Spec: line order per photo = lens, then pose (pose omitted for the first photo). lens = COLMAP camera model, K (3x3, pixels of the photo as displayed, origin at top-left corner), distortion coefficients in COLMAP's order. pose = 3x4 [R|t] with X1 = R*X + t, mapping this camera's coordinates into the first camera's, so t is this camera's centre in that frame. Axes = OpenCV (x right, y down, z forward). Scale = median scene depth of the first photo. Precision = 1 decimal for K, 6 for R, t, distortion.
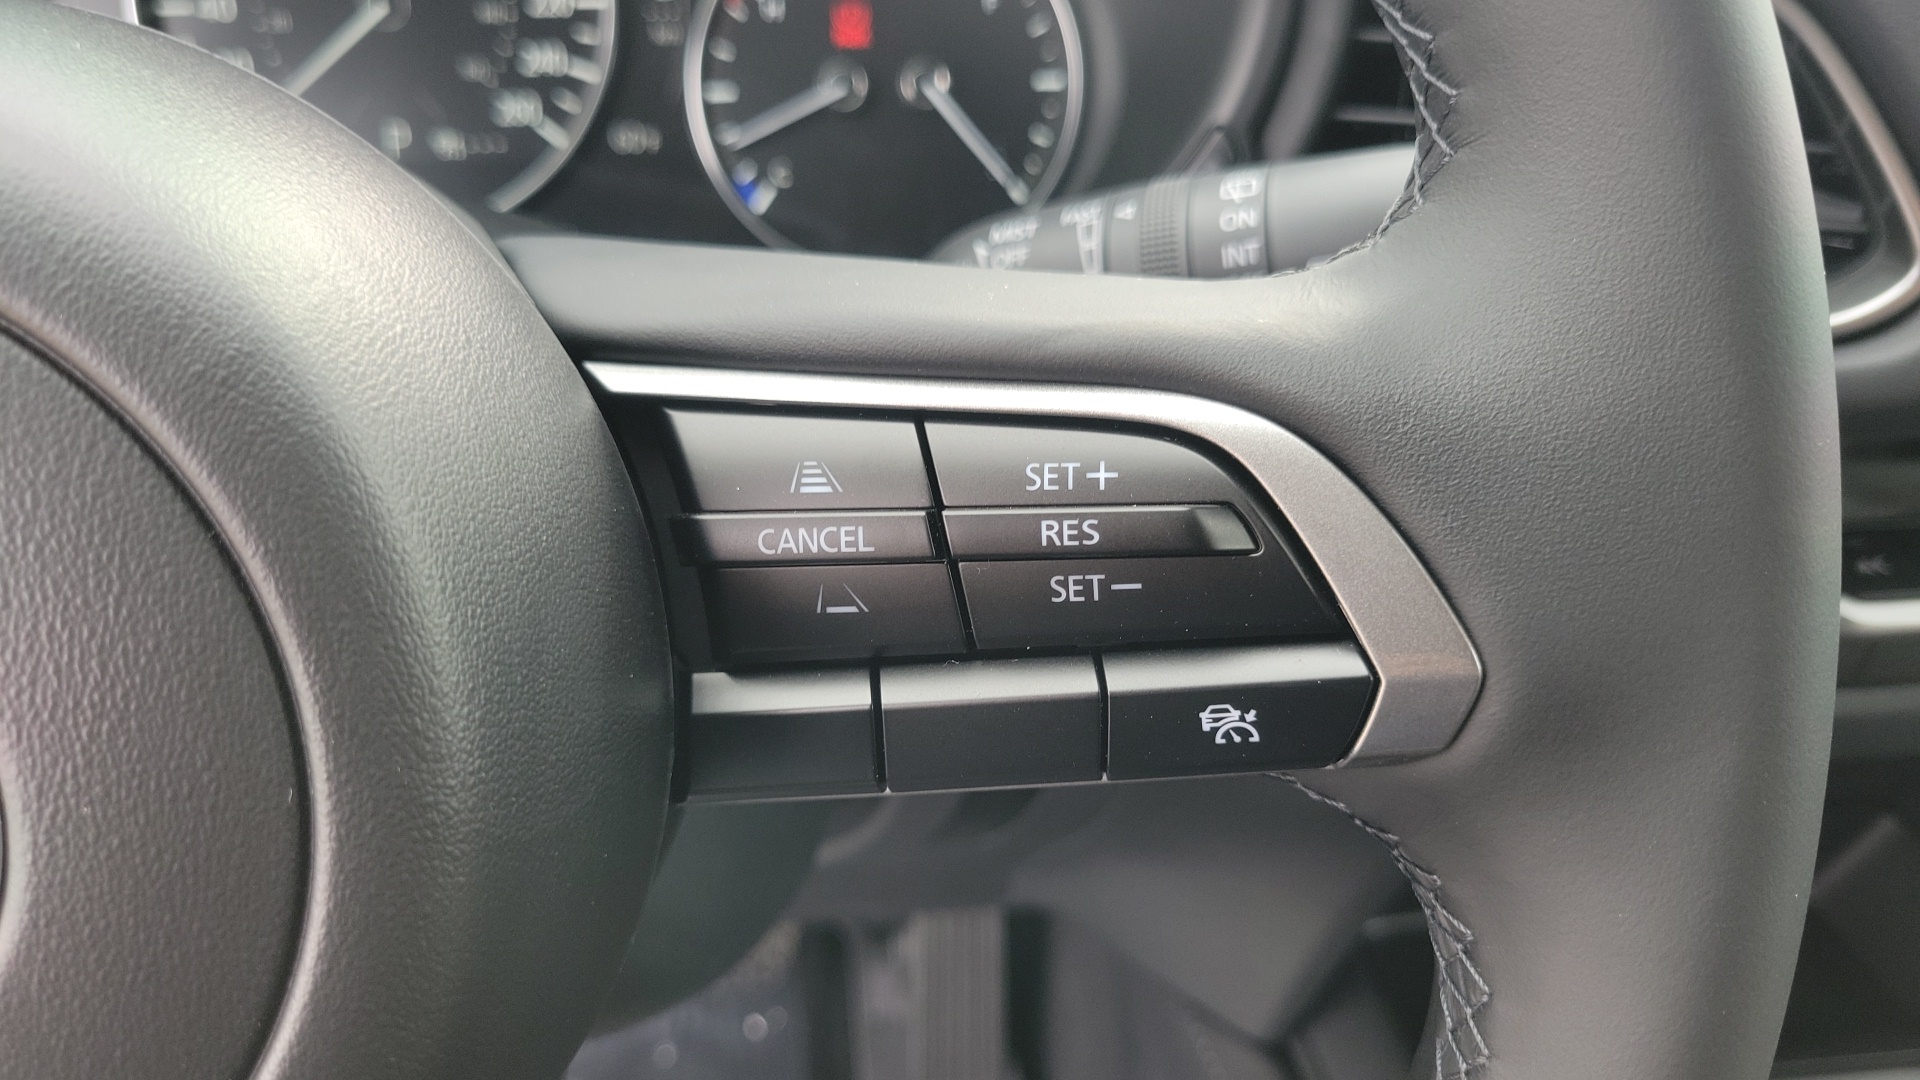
lens RADIAL K [[1438.9, 0, 949.9], [0, 1438.9, 531.8], [0, 0, 1]] dist [0.032848, -0.001673]
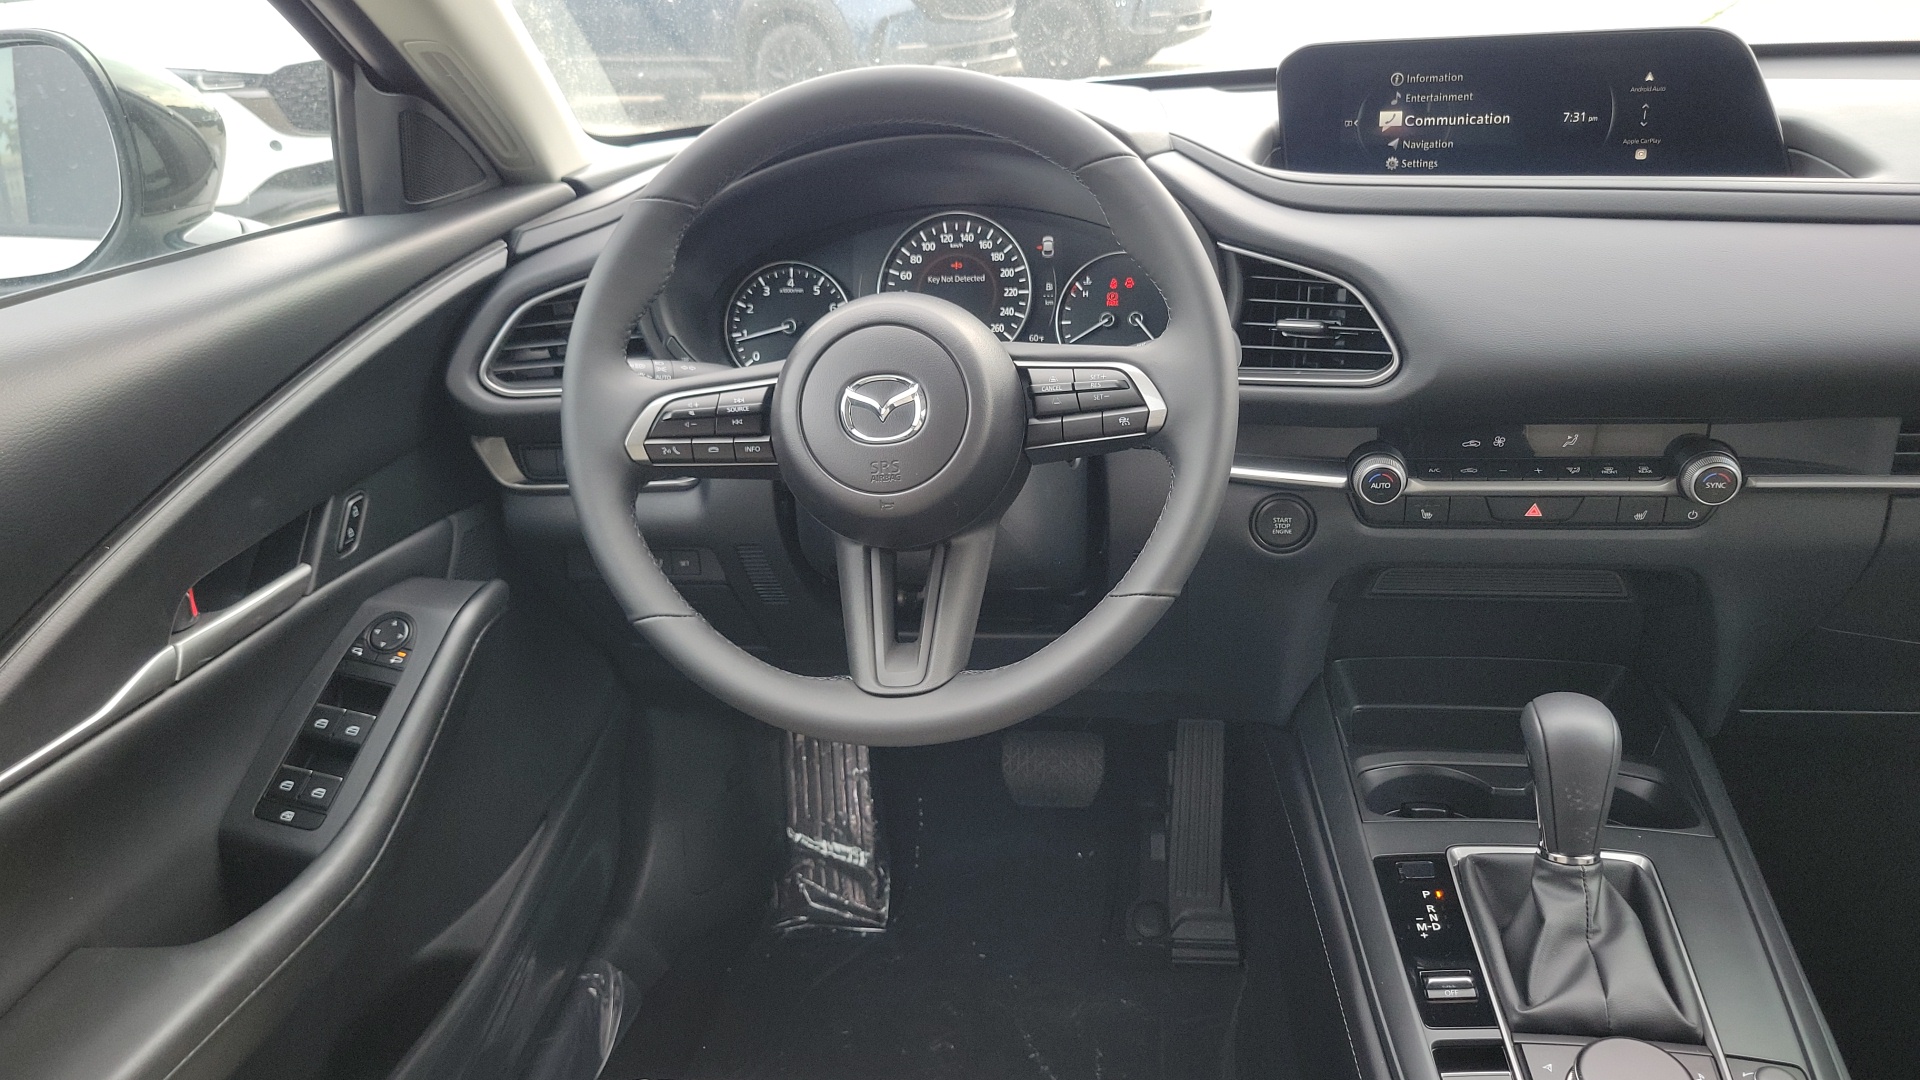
lens RADIAL K [[1438.9, 0, 949.9], [0, 1438.9, 531.8], [0, 0, 1]] dist [0.032848, -0.001673]
pose [[0.958210, 0.036941, -0.283671, 0.454412], [-0.086673, 0.982507, -0.164825, 0.606612], [0.272620, 0.182523, 0.944650, -1.715077]]
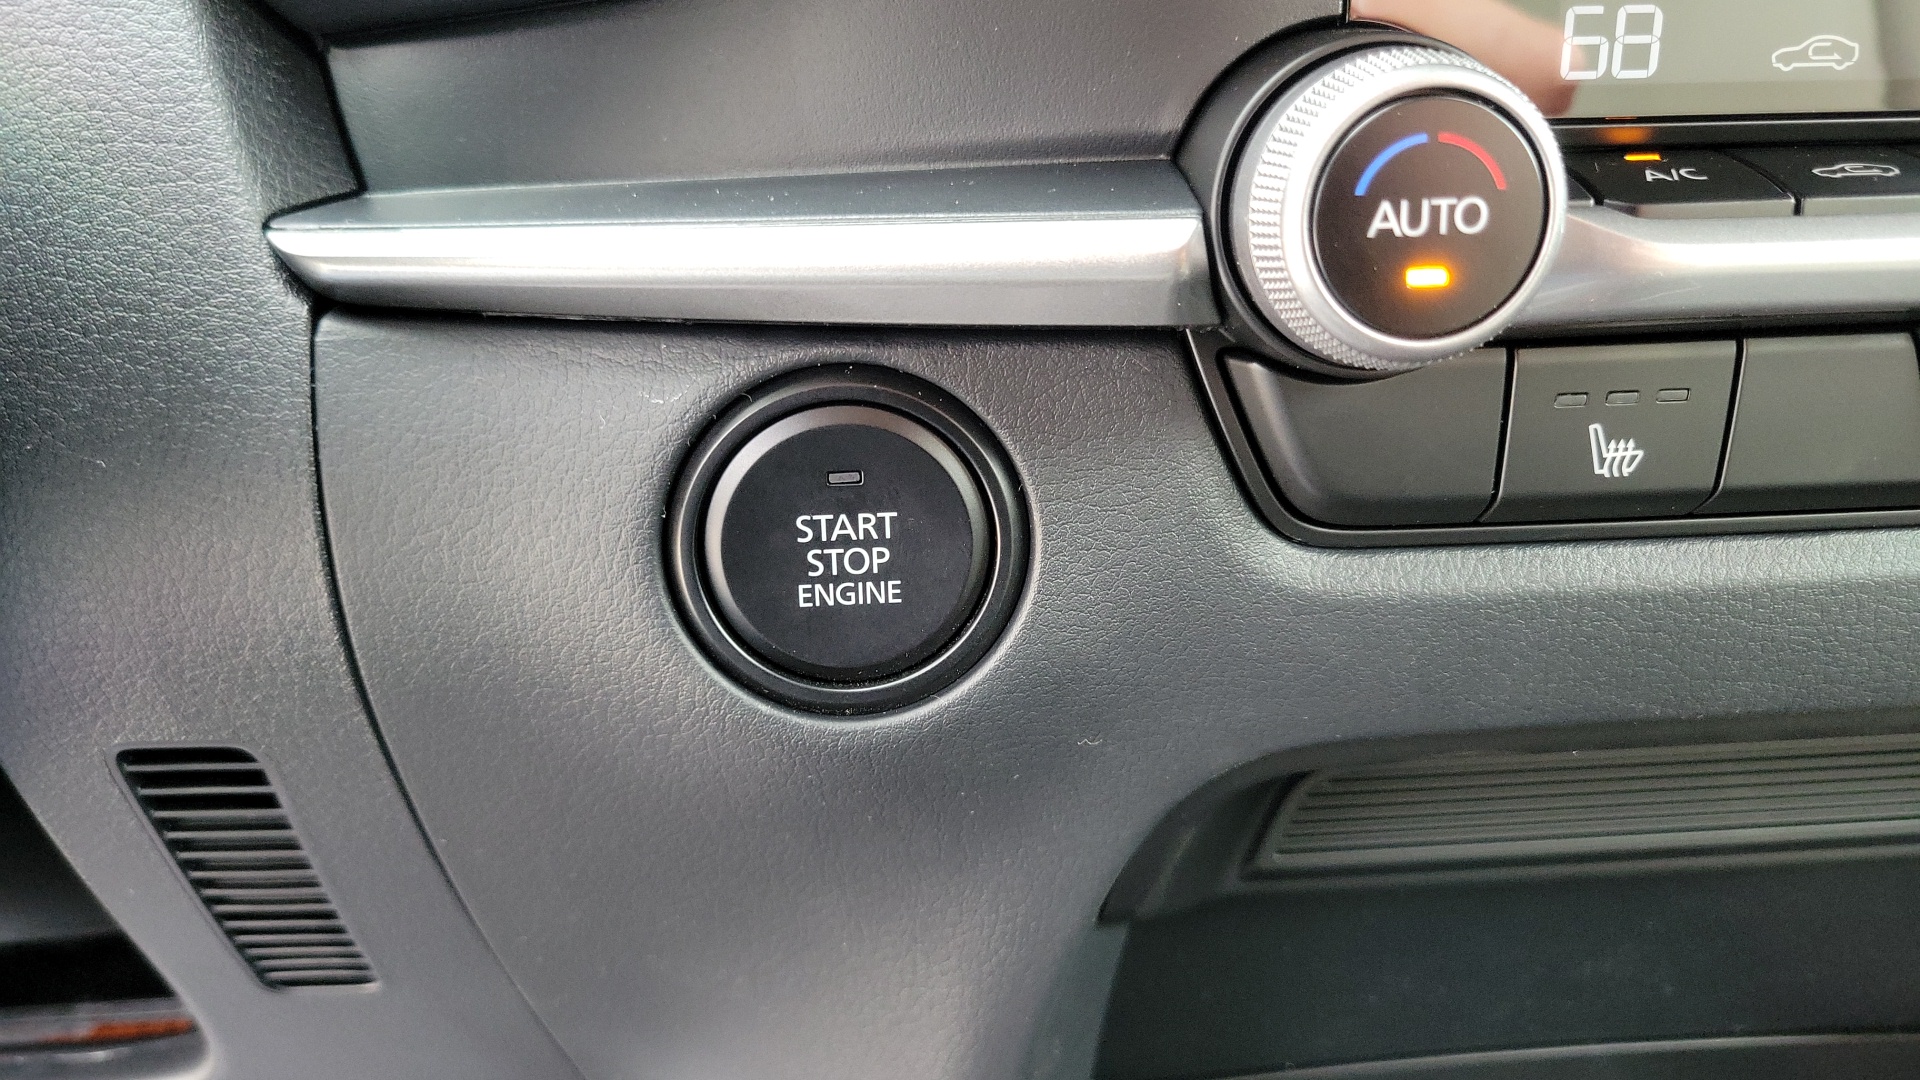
lens RADIAL K [[1441.4, 0, 960.0], [0, 1441.4, 540.0], [0, 0, 1]] dist [0.039396, -0.028090]
pose [[0.997475, -0.028909, -0.064875, 0.356419], [0.007022, 0.949081, -0.314953, 0.254031], [0.070676, 0.313702, 0.946887, 0.481815]]
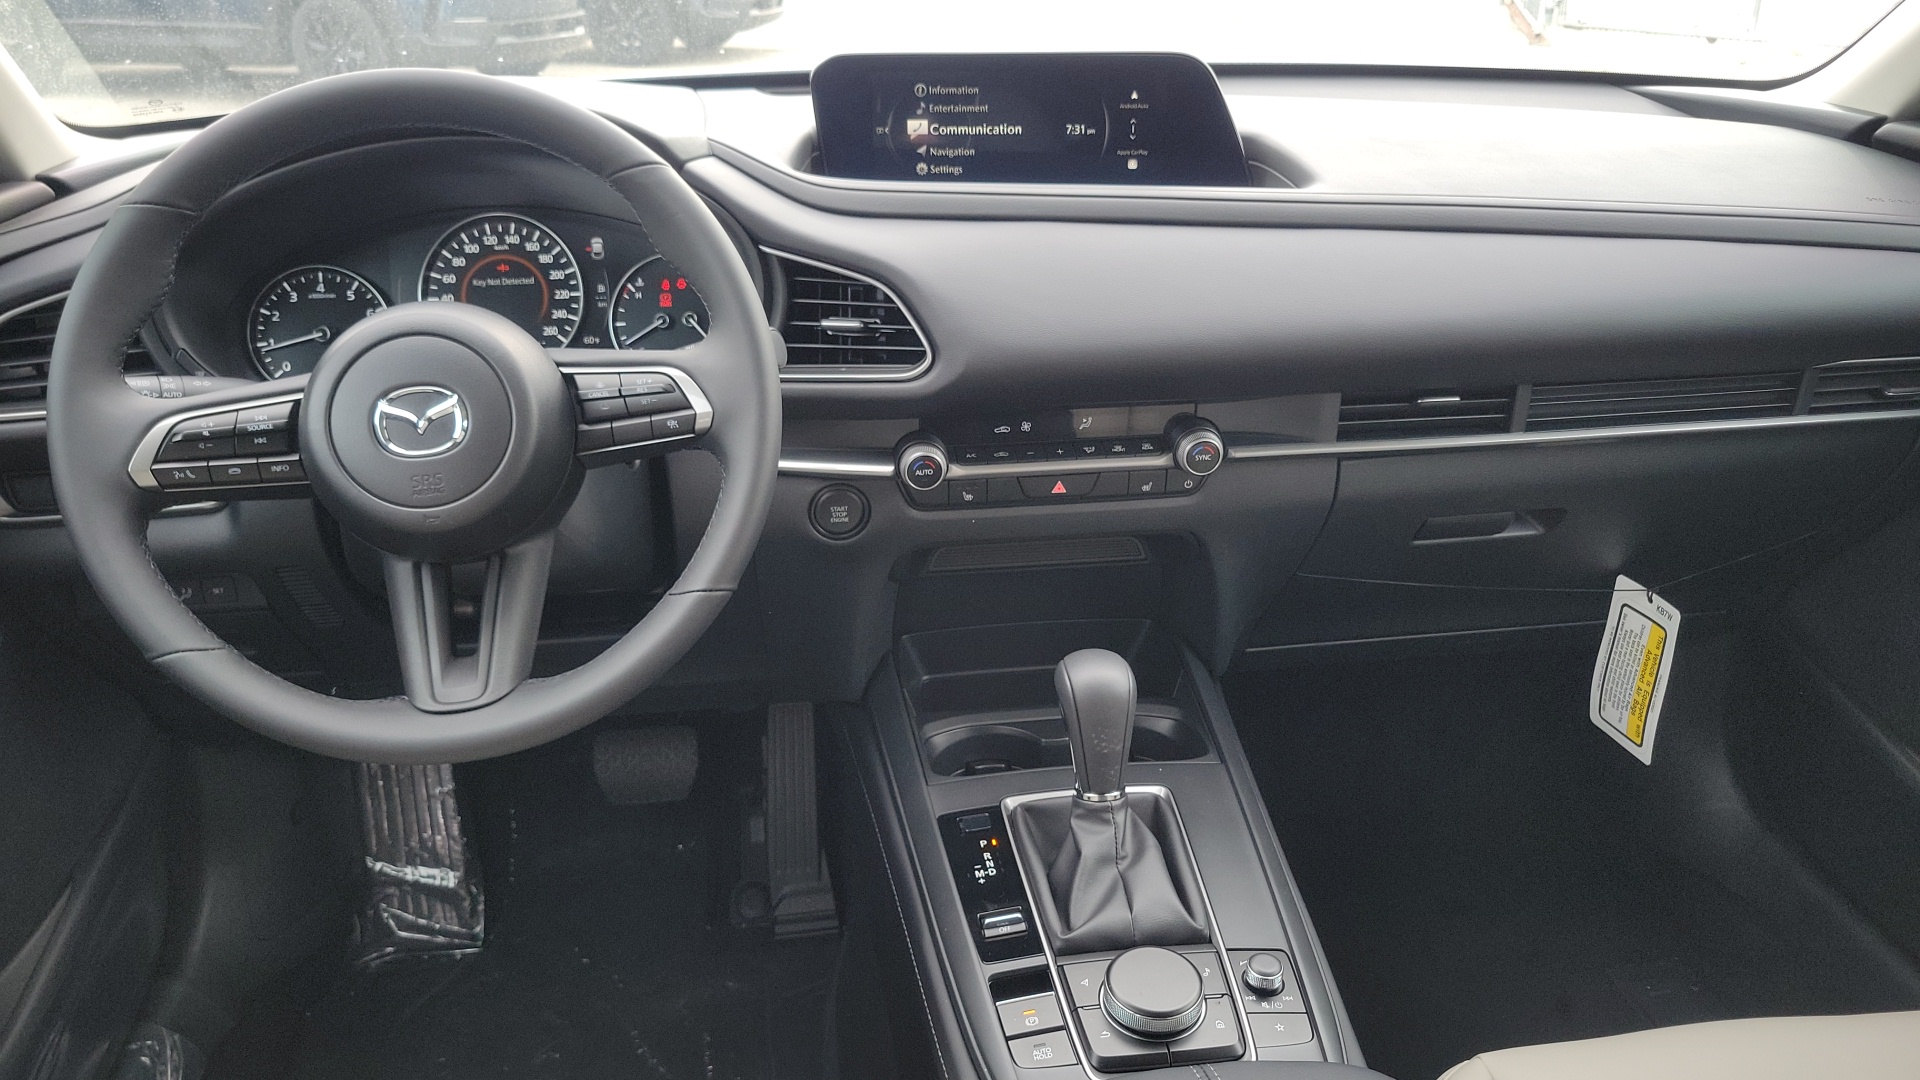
lens RADIAL K [[1441.4, 0, 960.0], [0, 1441.4, 540.0], [0, 0, 1]] dist [0.039396, -0.028090]
pose [[0.999639, -0.022598, -0.014533, 0.560328], [0.020025, 0.987274, -0.157764, 0.601681], [0.017913, 0.157416, 0.987370, -1.798838]]
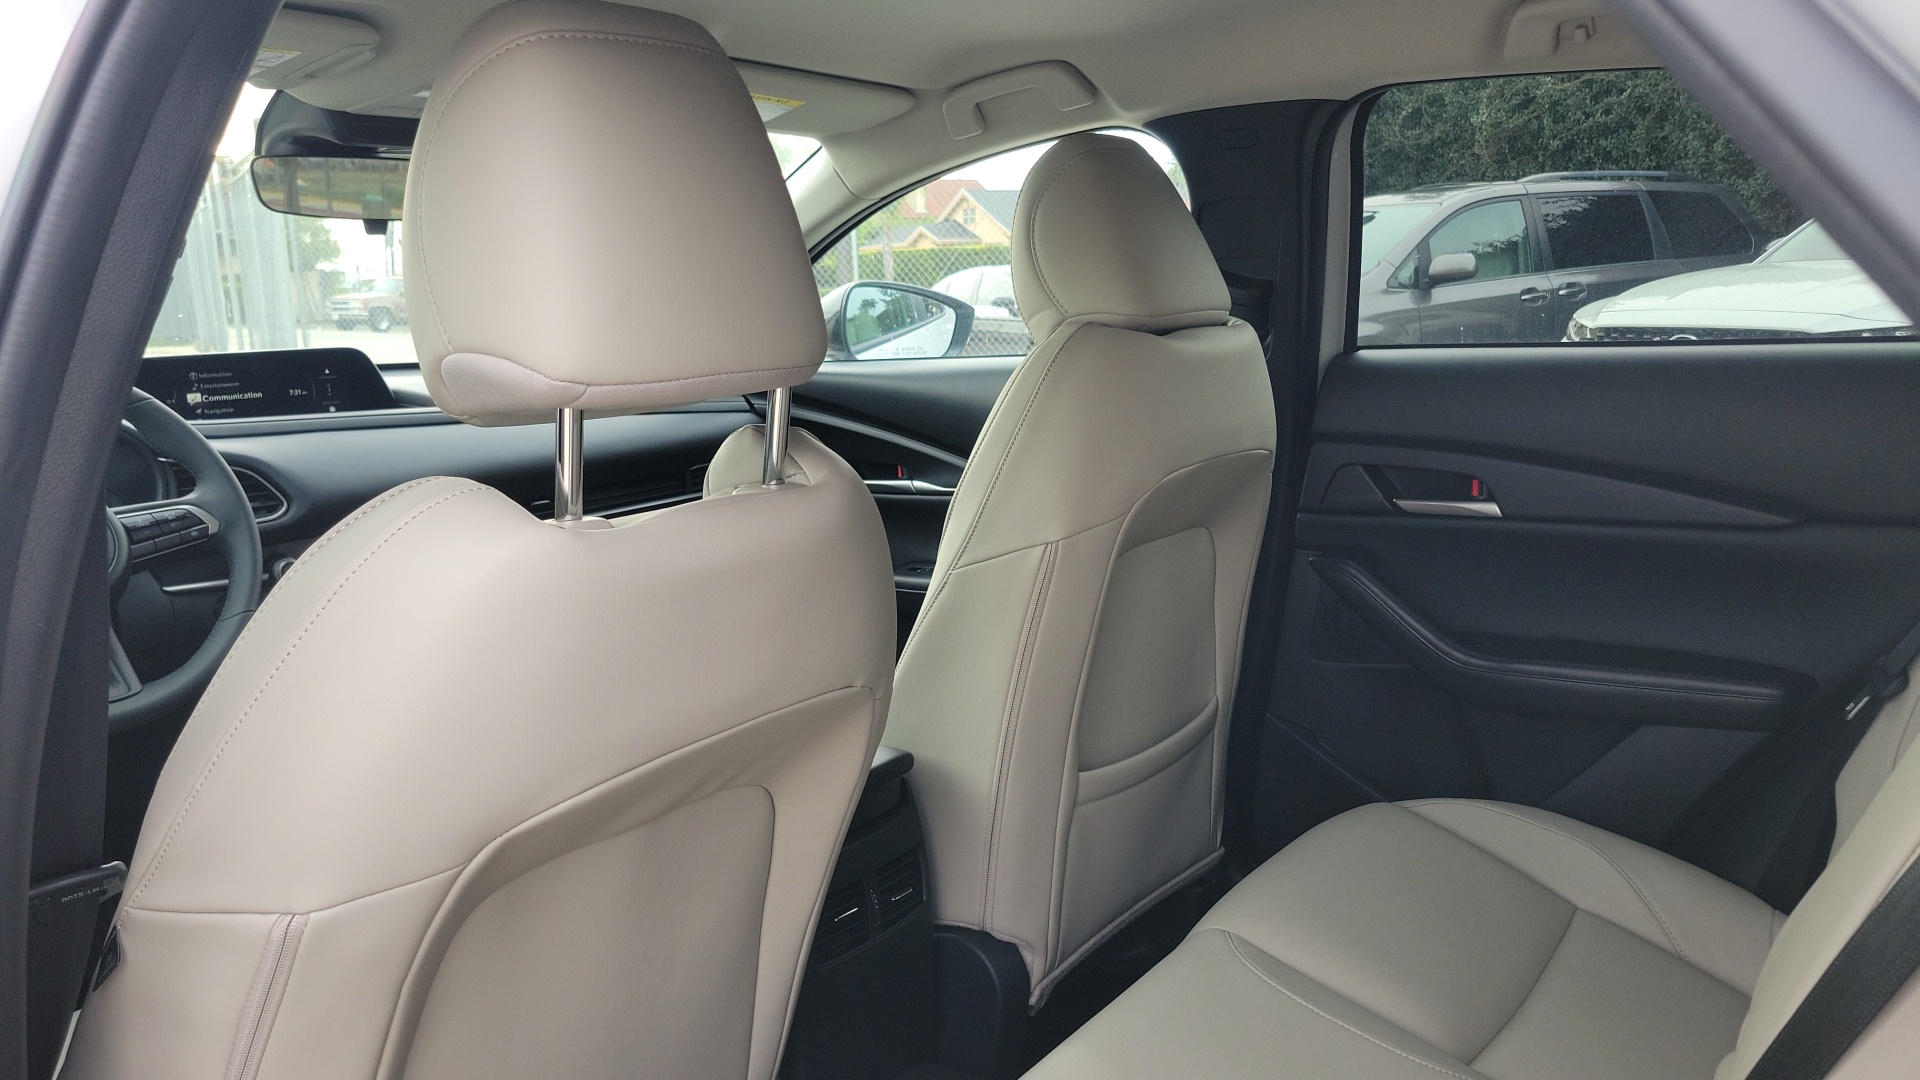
lens RADIAL K [[1451.1, 0, 960.0], [0, 1451.1, 540.0], [0, 0, 1]] dist [-0.000420, -0.000506]
pose [[0.683512, -0.160517, 0.712072, -1.361668], [0.424272, 0.881176, -0.208619, 1.837617], [-0.593974, 0.444706, 0.670397, -3.606312]]
